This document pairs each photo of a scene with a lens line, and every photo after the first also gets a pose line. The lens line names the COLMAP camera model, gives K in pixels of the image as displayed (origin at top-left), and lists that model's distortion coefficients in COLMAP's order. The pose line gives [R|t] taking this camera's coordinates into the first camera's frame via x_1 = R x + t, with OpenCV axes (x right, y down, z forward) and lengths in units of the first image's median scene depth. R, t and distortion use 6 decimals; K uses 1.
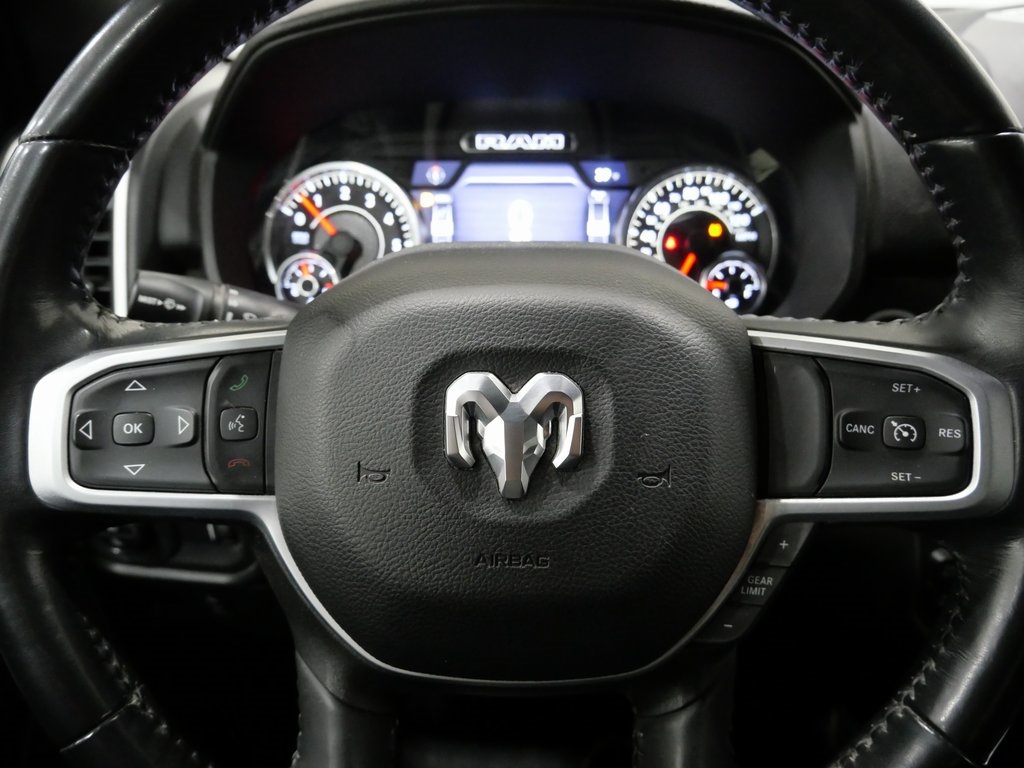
lens RADIAL K [[735.9, 0, 512.0], [0, 735.9, 384.0], [0, 0, 1]] dist [-0.026813, 0.004598]
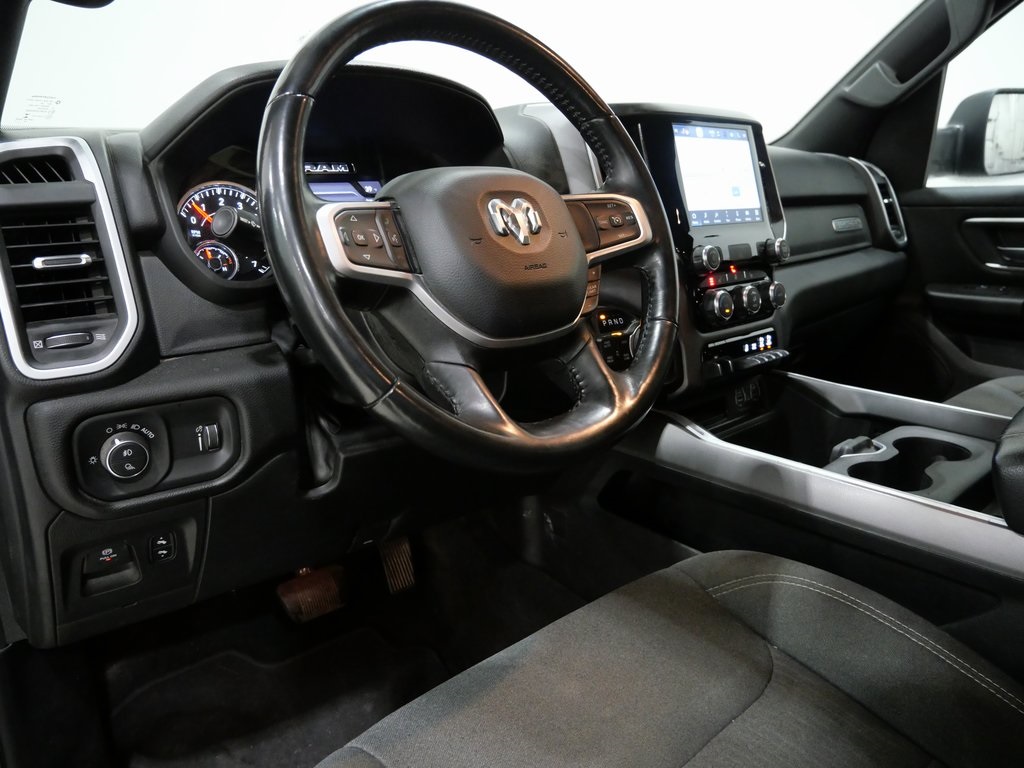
lens RADIAL K [[735.9, 0, 512.0], [0, 735.9, 384.0], [0, 0, 1]] dist [-0.026813, 0.004598]
pose [[0.740740, -0.185632, 0.645635, -0.795078], [0.307706, 0.948075, -0.080443, 0.365049], [-0.597177, 0.258253, 0.759397, -0.326112]]
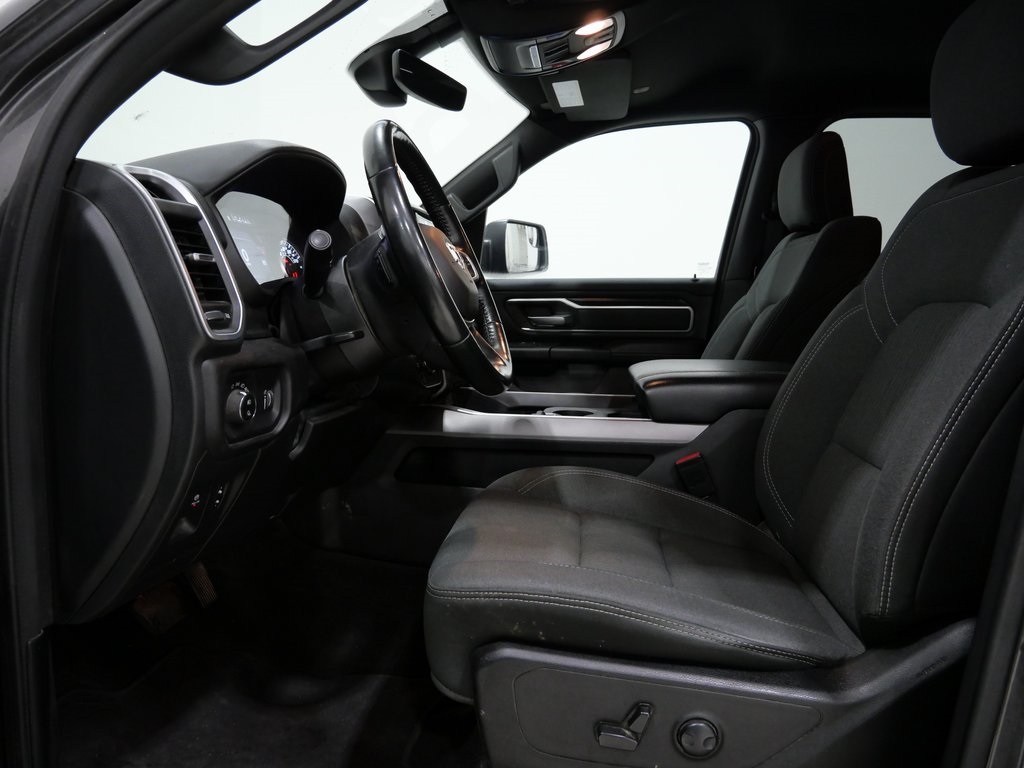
lens RADIAL K [[735.9, 0, 512.0], [0, 735.9, 384.0], [0, 0, 1]] dist [-0.026813, 0.004598]
pose [[0.104400, -0.105748, 0.988897, -2.018513], [0.421434, 0.905348, 0.052322, 0.305120], [-0.900829, 0.411293, 0.139085, 0.220792]]
